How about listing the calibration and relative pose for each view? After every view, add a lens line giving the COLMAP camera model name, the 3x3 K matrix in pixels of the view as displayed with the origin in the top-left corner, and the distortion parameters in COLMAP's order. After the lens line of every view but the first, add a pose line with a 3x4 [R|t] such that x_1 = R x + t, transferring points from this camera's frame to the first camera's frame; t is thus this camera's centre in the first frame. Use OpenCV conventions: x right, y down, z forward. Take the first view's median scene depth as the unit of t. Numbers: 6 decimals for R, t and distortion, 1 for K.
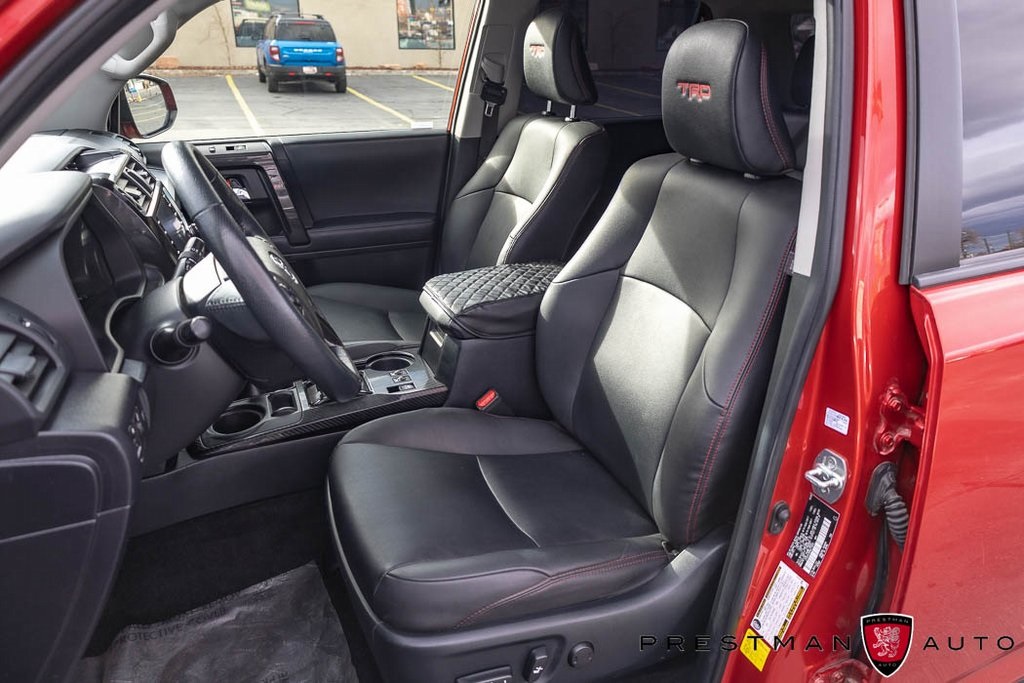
lens RADIAL K [[728.8, 0, 521.0], [0, 728.8, 327.7], [0, 0, 1]] dist [0.023949, 0.001257]
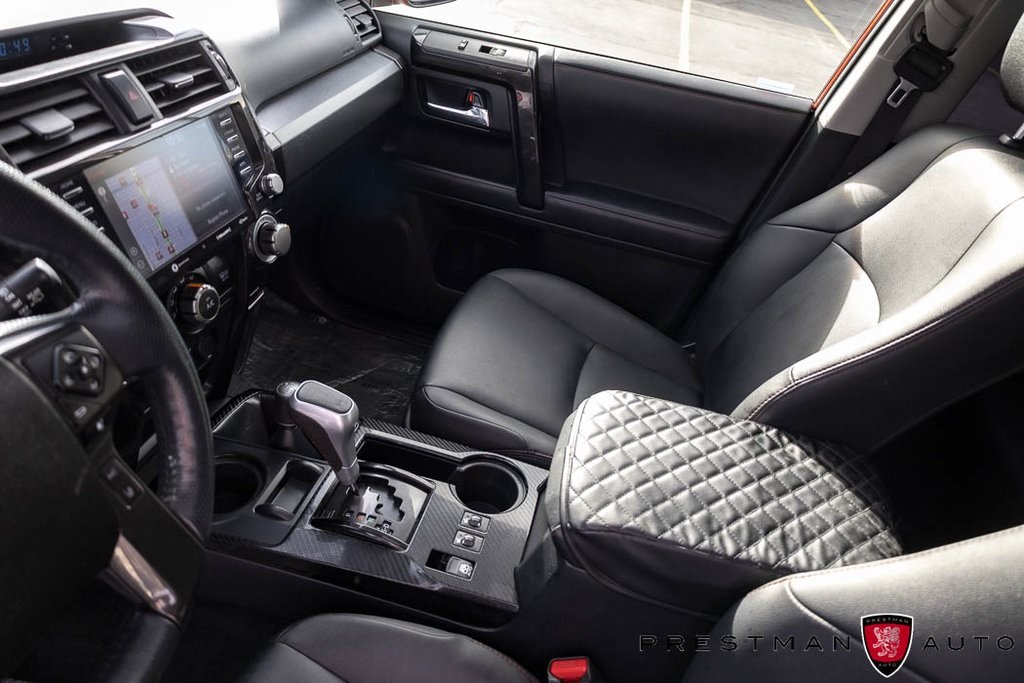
lens RADIAL K [[653.2, 0, 512.0], [0, 653.2, 341.5], [0, 0, 1]] dist [0.003587, 0.004350]
pose [[0.802133, 0.438813, -0.405001, 0.004224], [-0.351023, 0.895172, 0.274680, -0.168712], [0.483079, -0.078165, 0.872081, 0.423226]]
